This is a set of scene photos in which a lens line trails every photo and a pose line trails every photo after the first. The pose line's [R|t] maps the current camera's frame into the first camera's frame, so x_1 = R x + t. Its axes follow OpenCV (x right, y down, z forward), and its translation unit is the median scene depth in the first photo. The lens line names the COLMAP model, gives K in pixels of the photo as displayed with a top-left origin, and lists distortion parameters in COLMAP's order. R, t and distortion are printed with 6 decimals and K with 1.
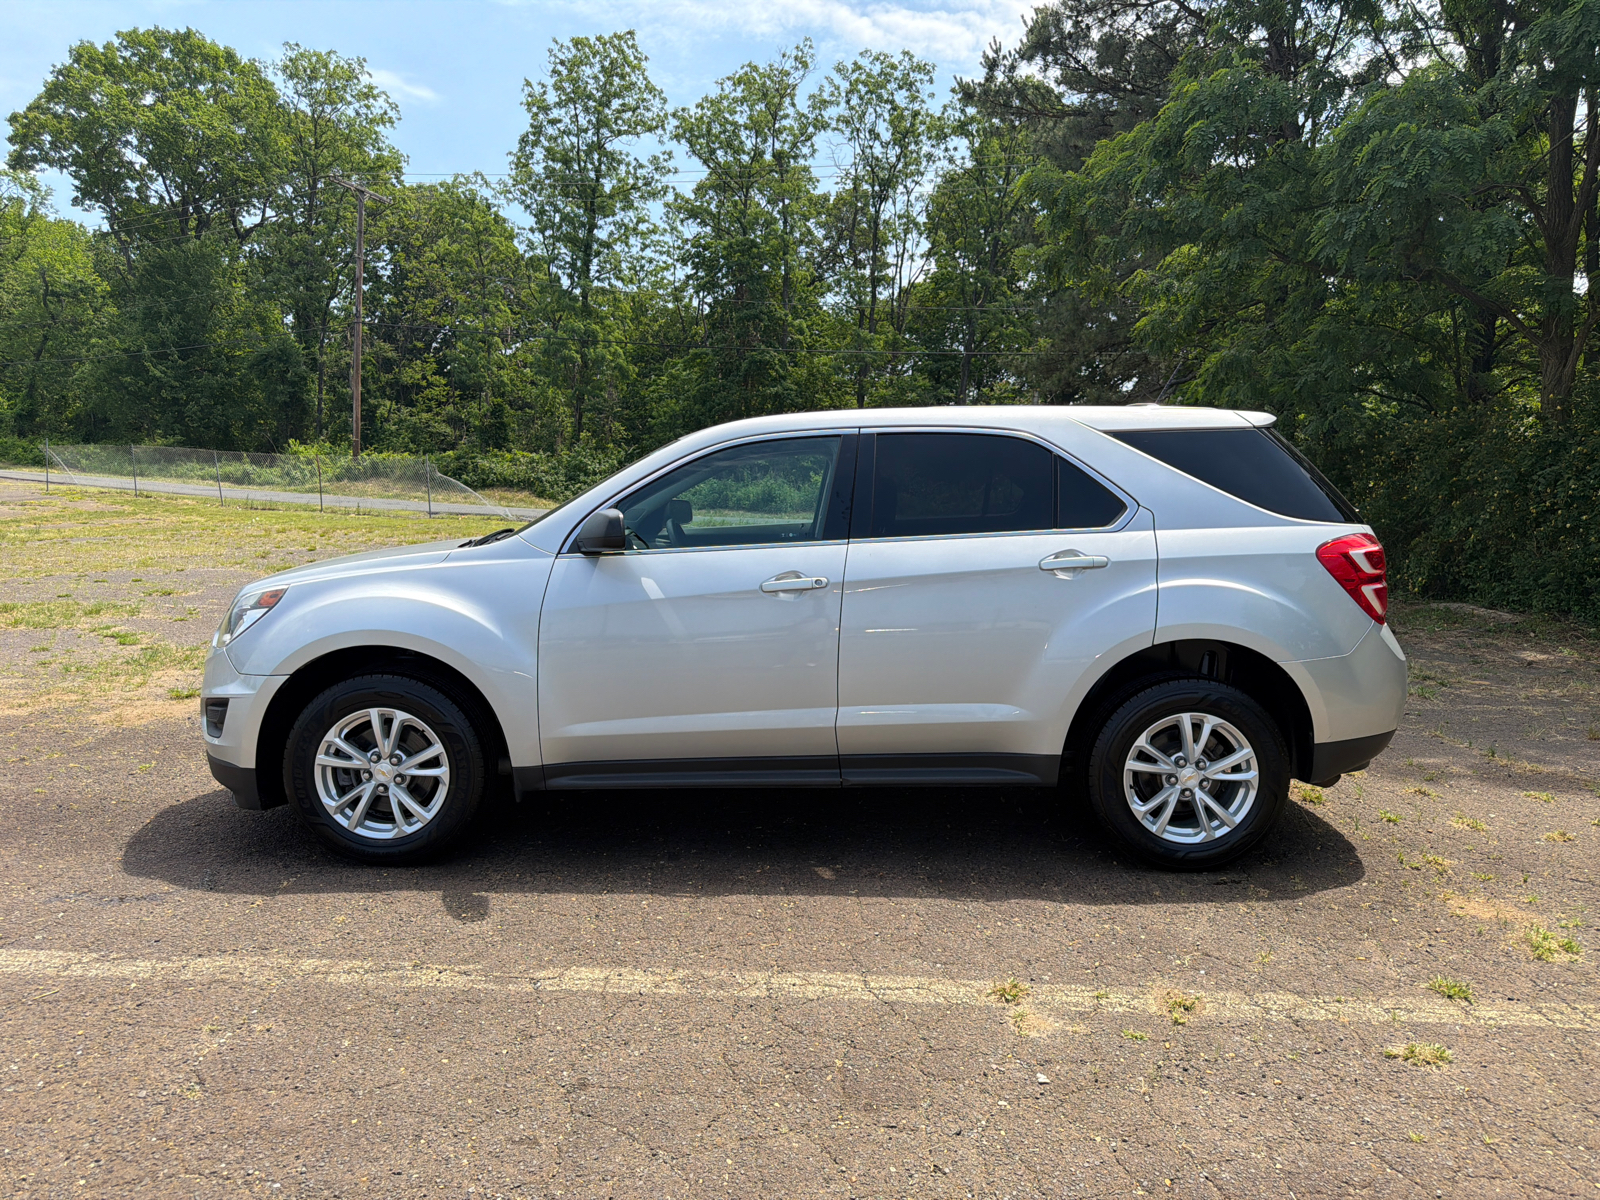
lens RADIAL K [[1137.0, 0, 796.6], [0, 1137.0, 602.0], [0, 0, 1]] dist [0.029505, -0.038269]
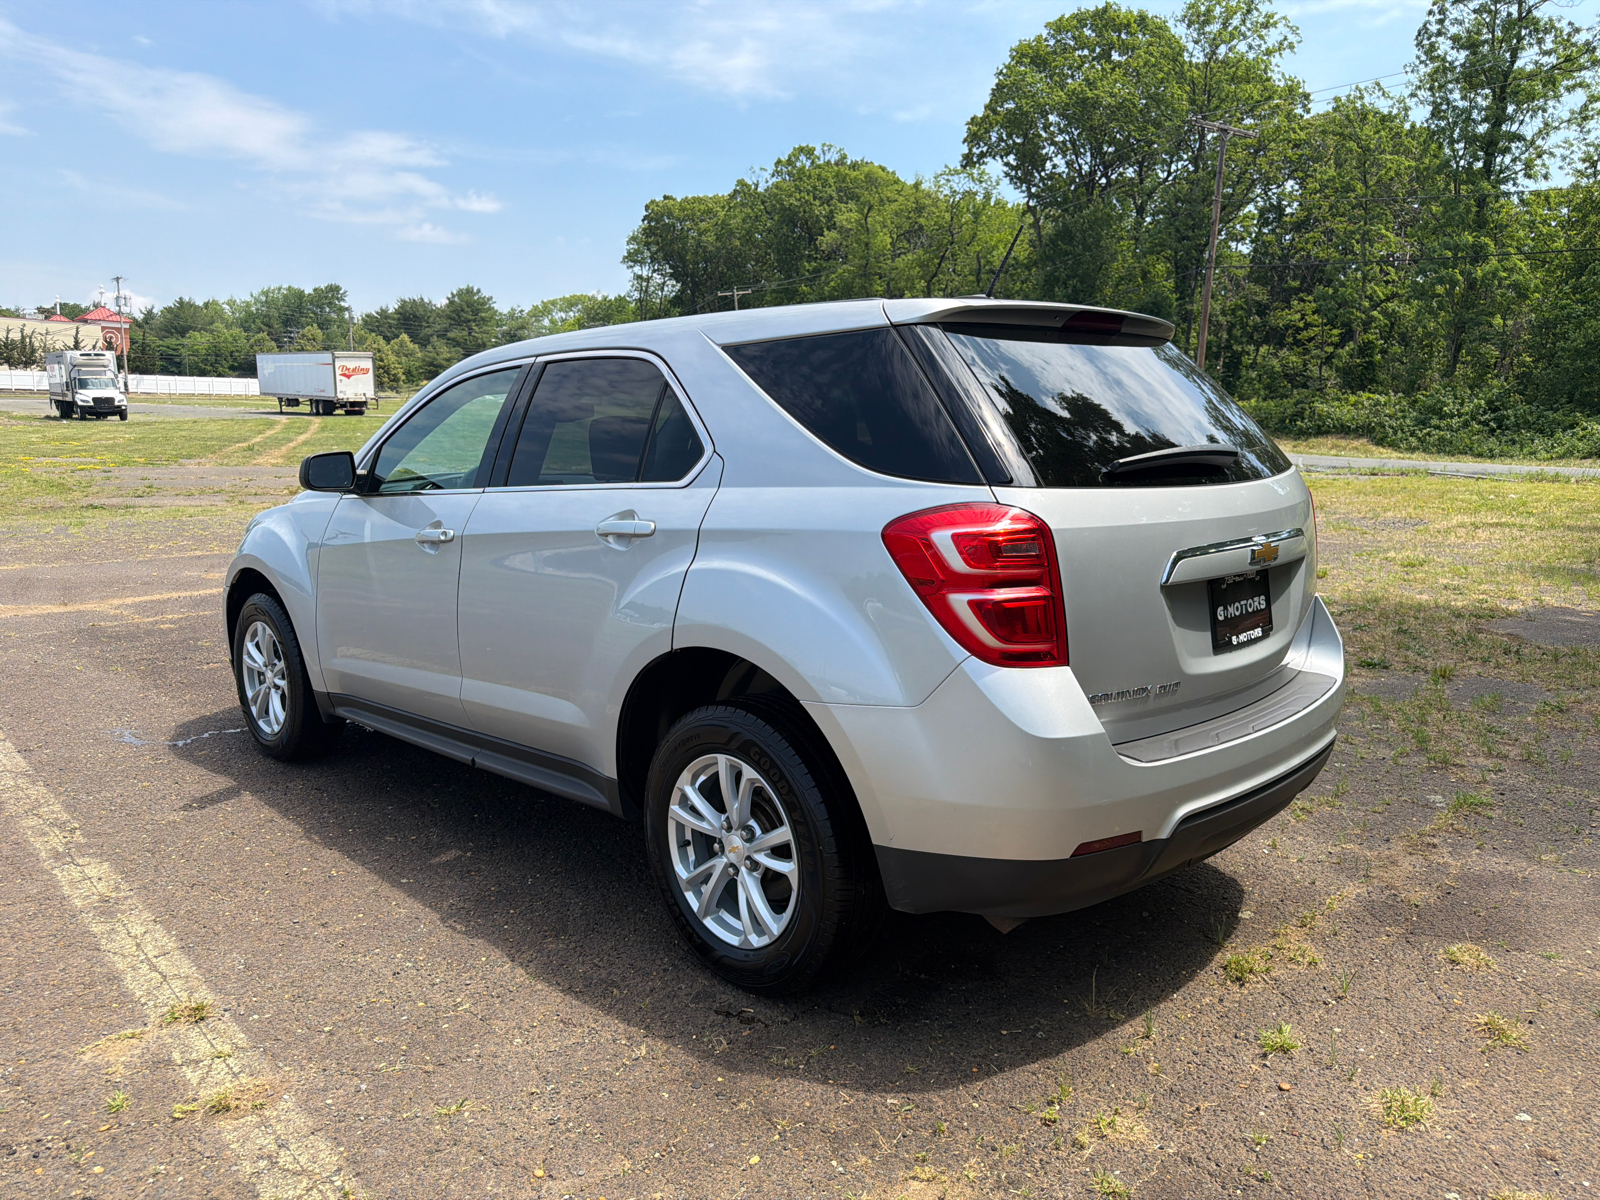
lens RADIAL K [[1137.0, 0, 796.6], [0, 1137.0, 602.0], [0, 0, 1]] dist [0.029505, -0.038269]
pose [[0.709905, 0.093202, -0.698103, 0.064264], [-0.062618, 0.995632, 0.069249, -0.003382], [0.701508, -0.005446, 0.712641, 0.041623]]
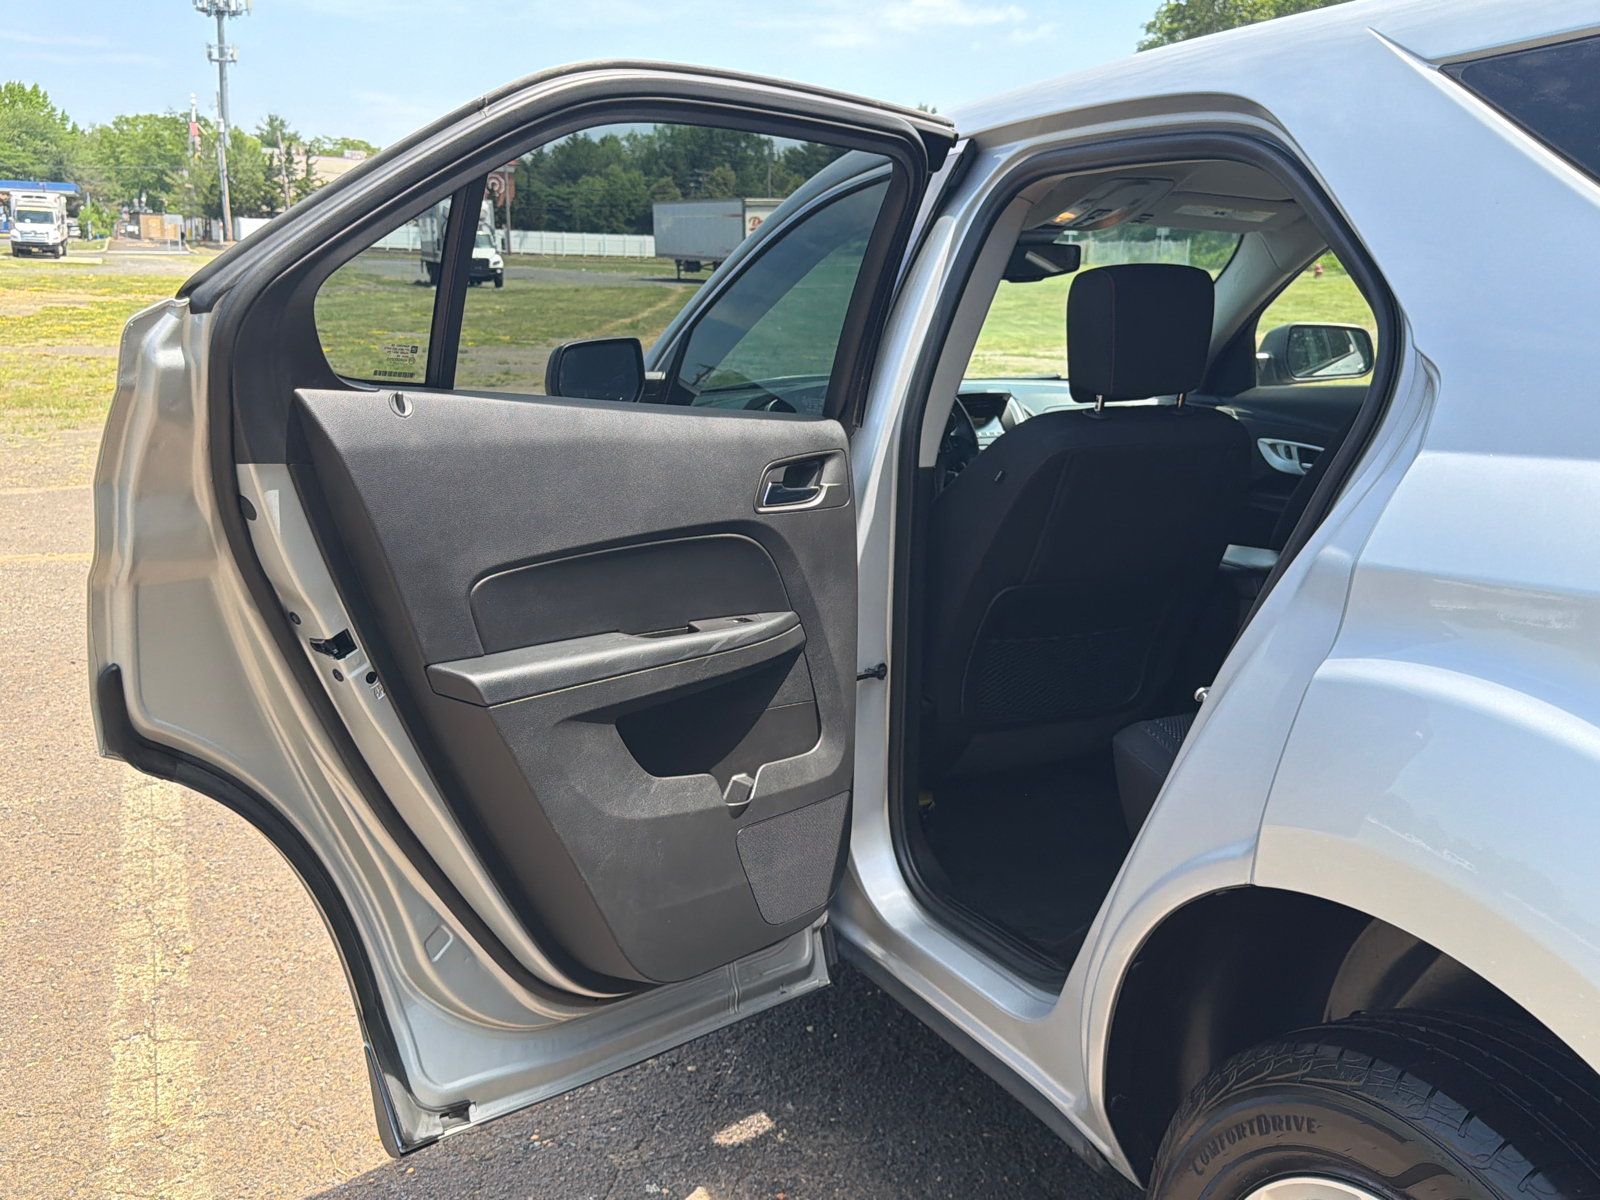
lens RADIAL K [[1546.1, 0, 800.6], [0, 1546.1, 609.5], [0, 0, 1]] dist [0.140113, -0.287984]
pose [[0.429328, 0.166348, -0.887697, 0.043518], [-0.093604, 0.985794, 0.139460, -0.004940], [0.898285, 0.023218, 0.438800, 0.056006]]
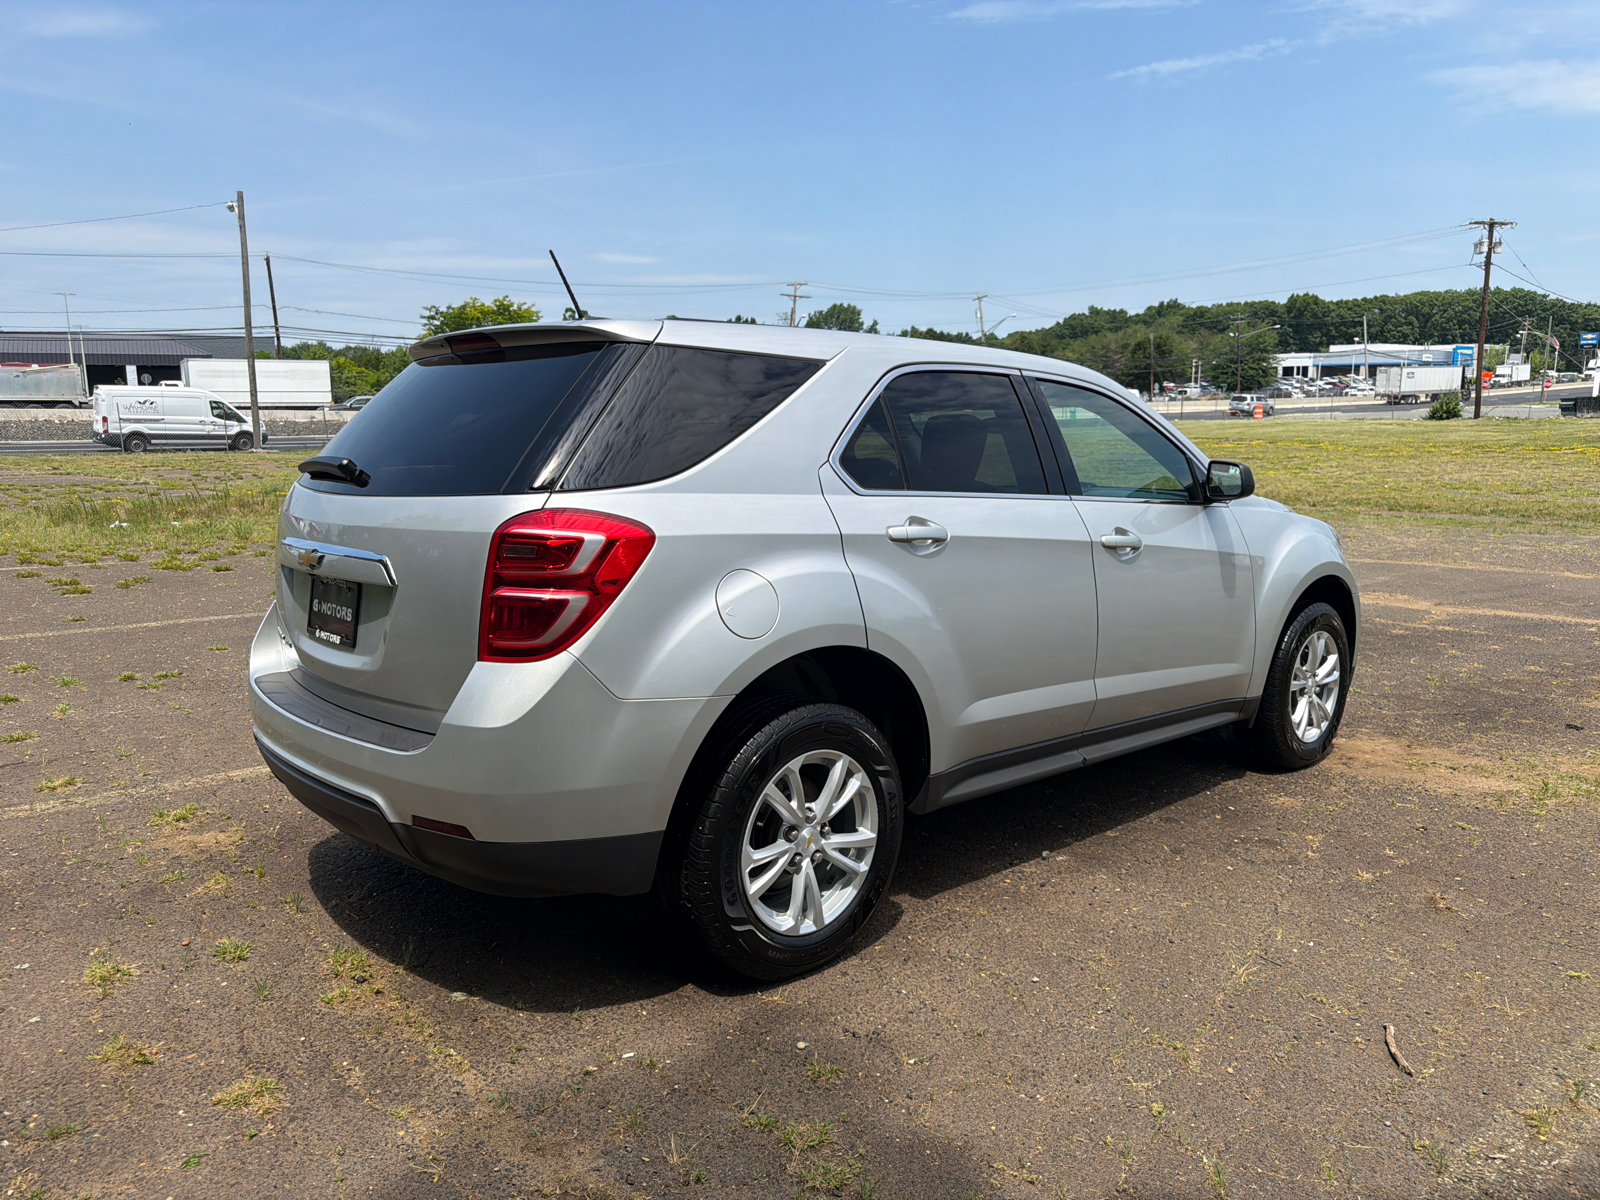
lens RADIAL K [[1137.0, 0, 796.6], [0, 1137.0, 602.0], [0, 0, 1]] dist [0.029505, -0.038269]
pose [[-0.741589, 0.083323, -0.665659, 0.062727], [-0.083287, 0.973144, 0.214600, -0.014937], [0.665664, 0.214586, -0.714734, 0.146756]]
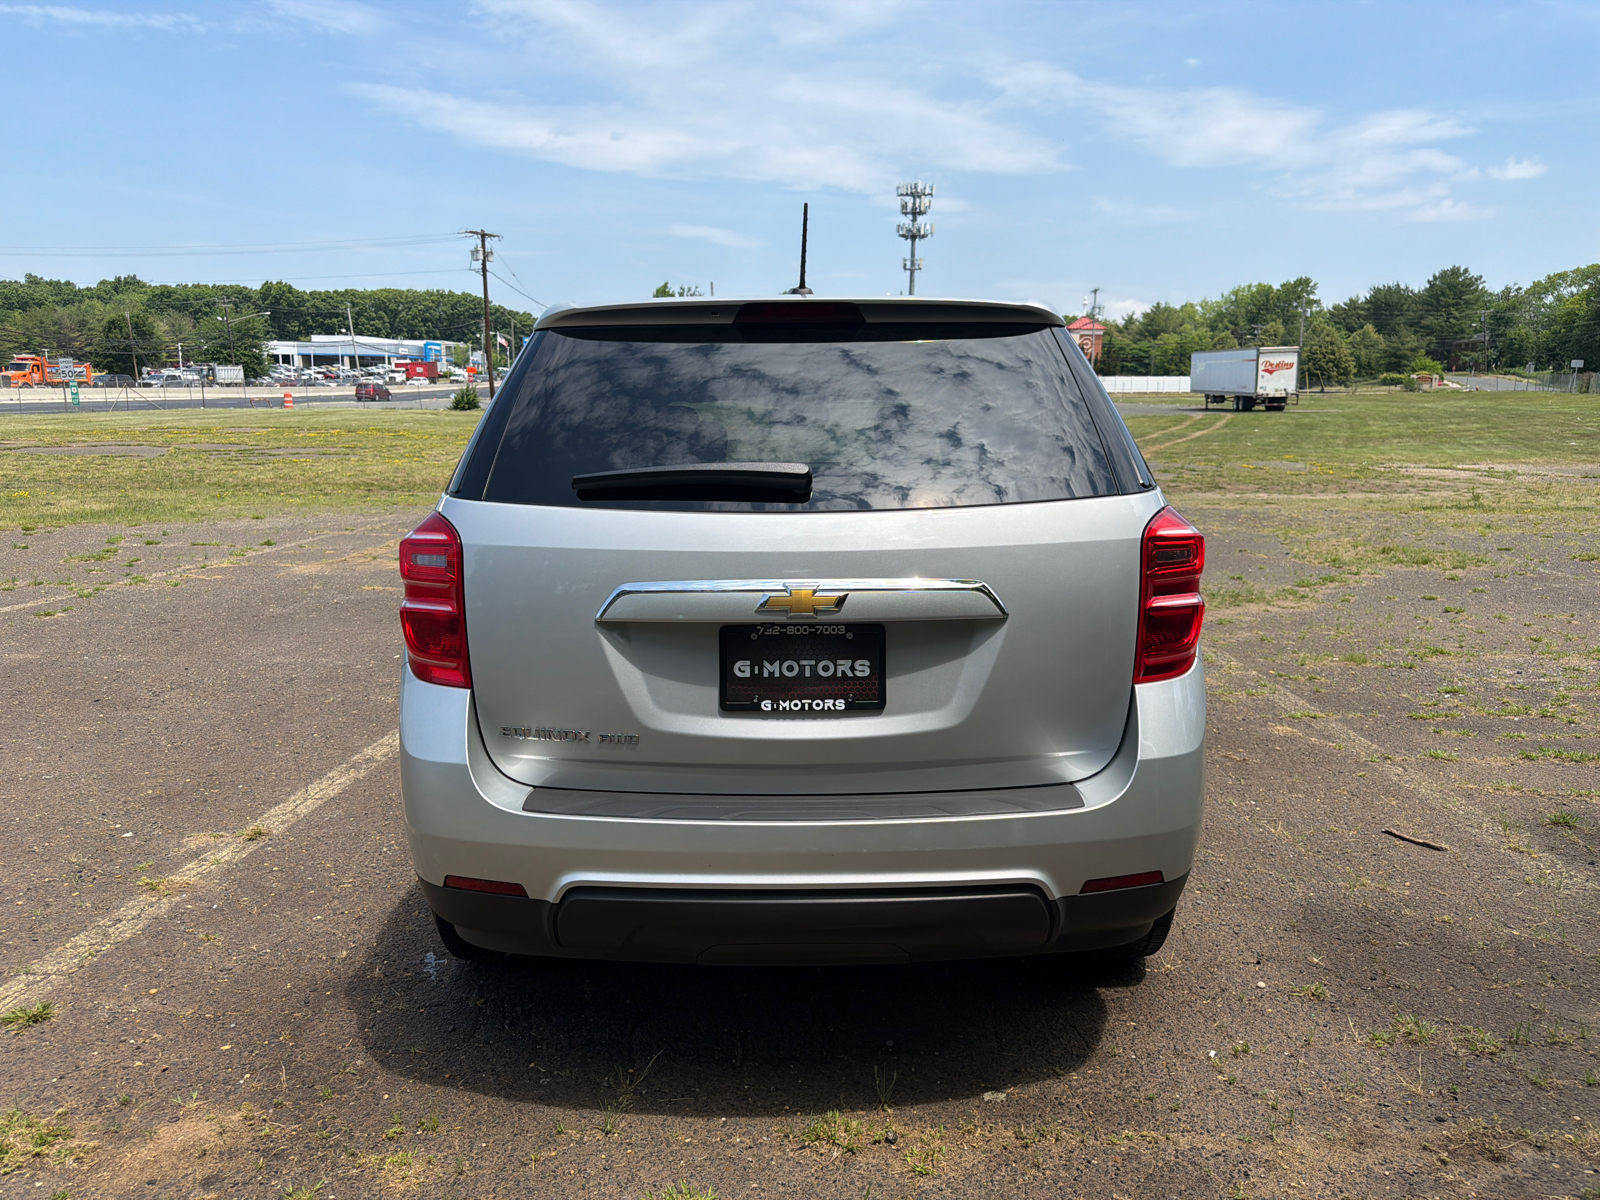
lens RADIAL K [[1138.5, 0, 796.0], [0, 1138.5, 600.1], [0, 0, 1]] dist [0.037281, -0.057588]
pose [[-0.003325, 0.140636, -0.990056, 0.082385], [-0.104540, 0.984588, 0.140210, -0.008872], [0.994515, 0.103966, 0.011429, 0.091393]]
